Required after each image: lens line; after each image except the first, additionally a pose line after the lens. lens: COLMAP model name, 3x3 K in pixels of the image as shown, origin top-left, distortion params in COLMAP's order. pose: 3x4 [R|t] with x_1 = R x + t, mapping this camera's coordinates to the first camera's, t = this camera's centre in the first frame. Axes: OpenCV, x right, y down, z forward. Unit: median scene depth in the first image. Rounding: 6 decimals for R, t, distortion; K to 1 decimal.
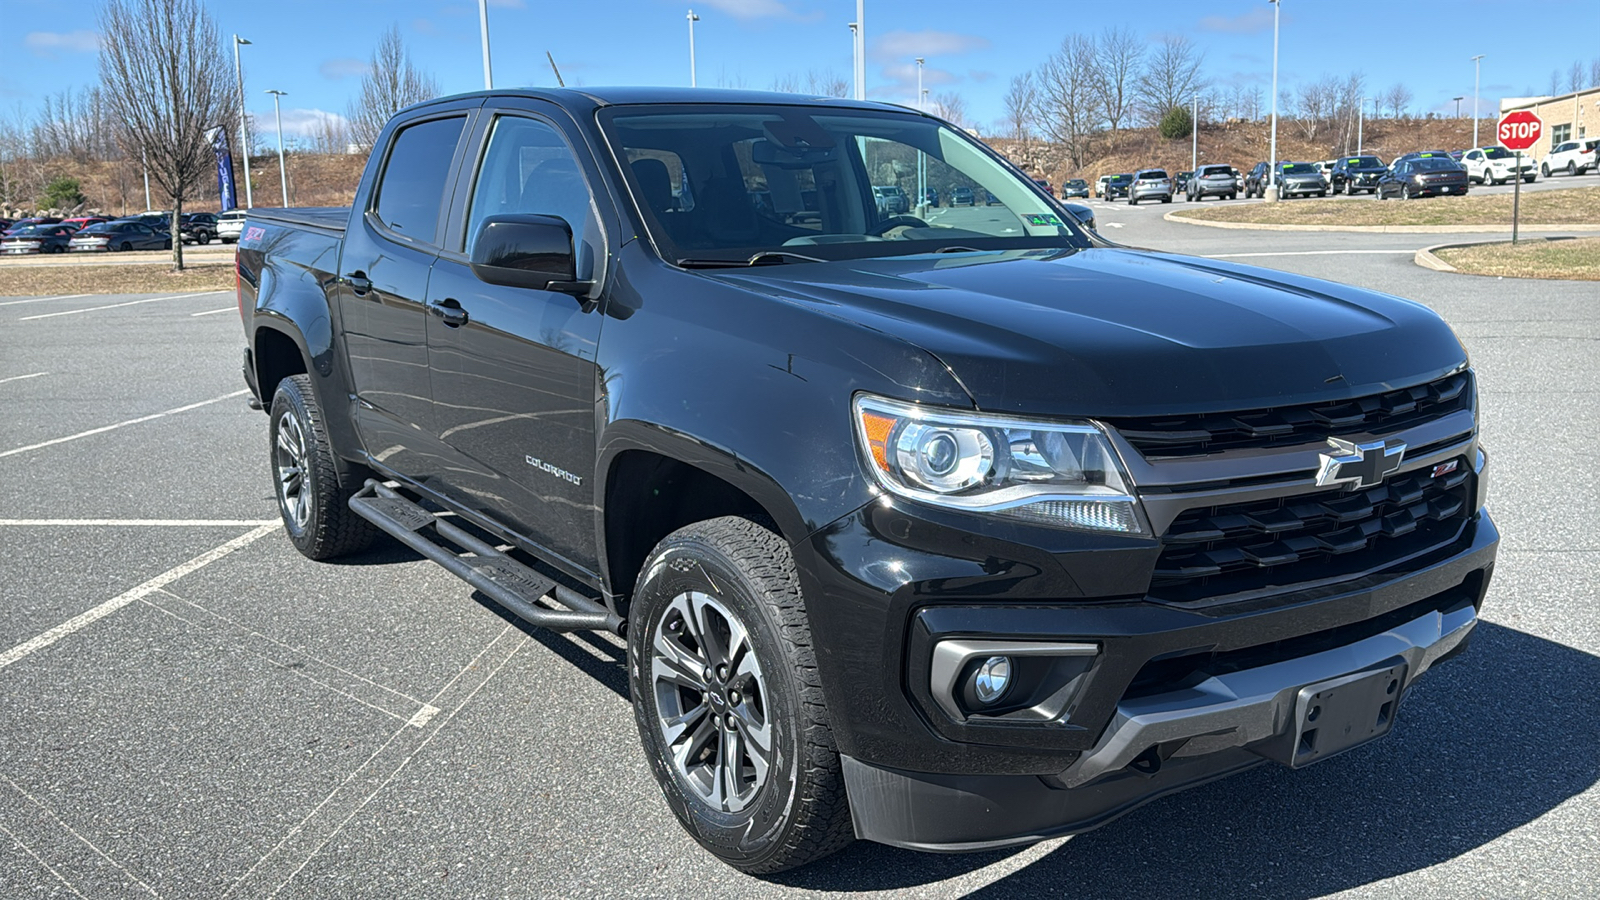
lens RADIAL K [[1356.1, 0, 787.0], [0, 1356.1, 458.1], [0, 0, 1]] dist [0.138068, -0.225912]
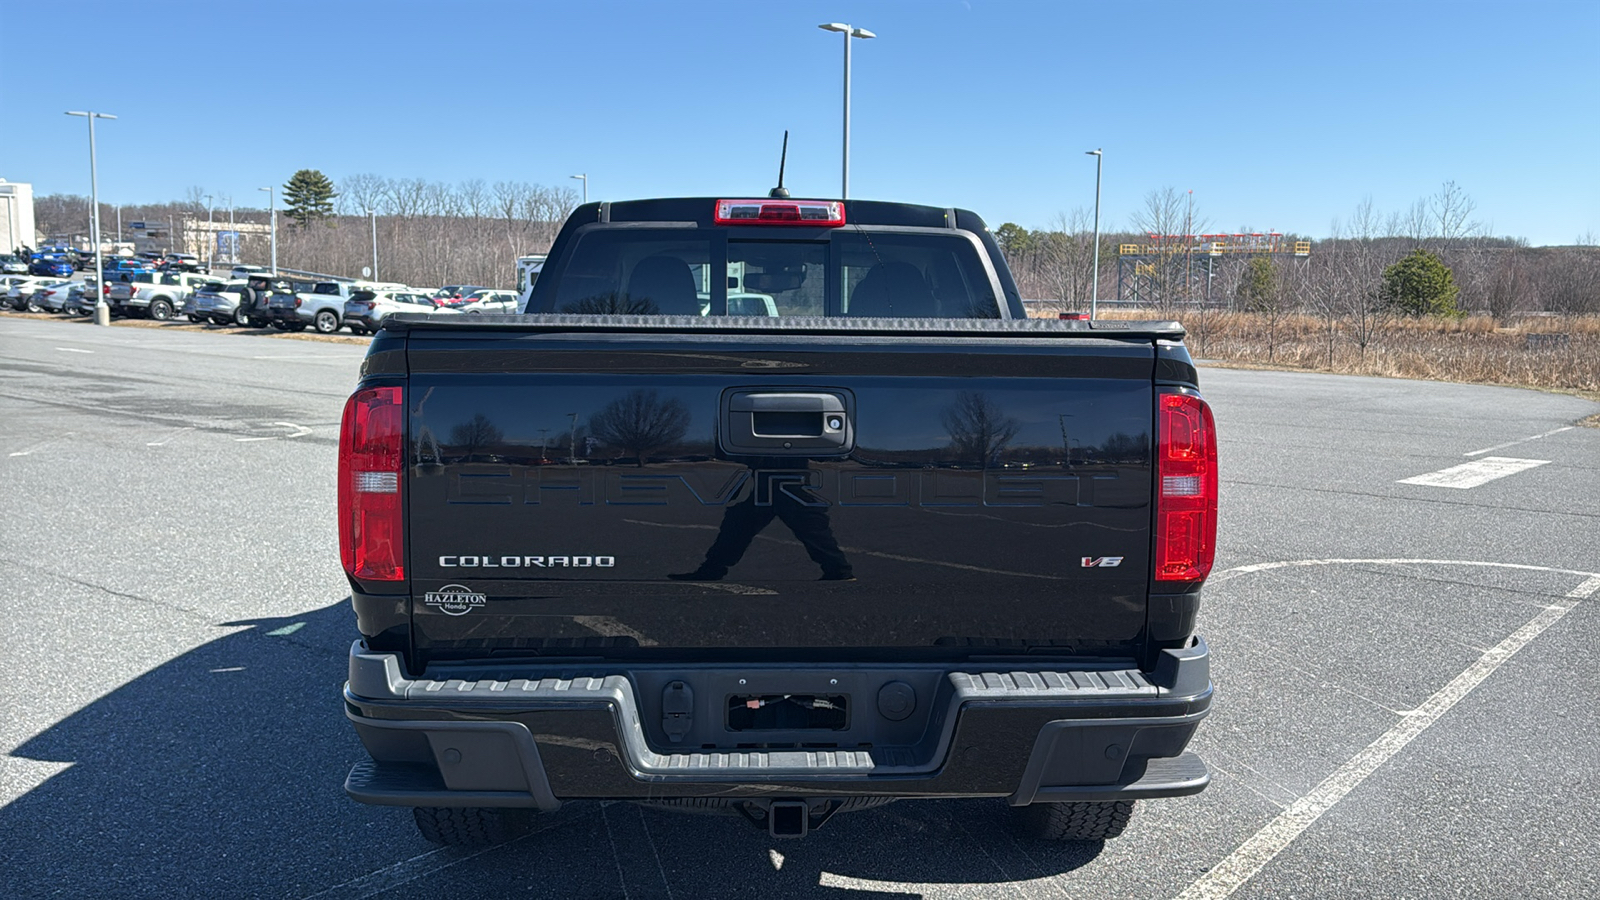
lens RADIAL K [[1361.6, 0, 831.0], [0, 1361.6, 440.7], [0, 0, 1]] dist [0.120282, -0.181030]
pose [[-0.859091, -0.041774, 0.510116, -0.717002], [0.096654, 0.965490, 0.241841, -0.359930], [-0.502614, 0.257068, -0.825406, 1.968261]]
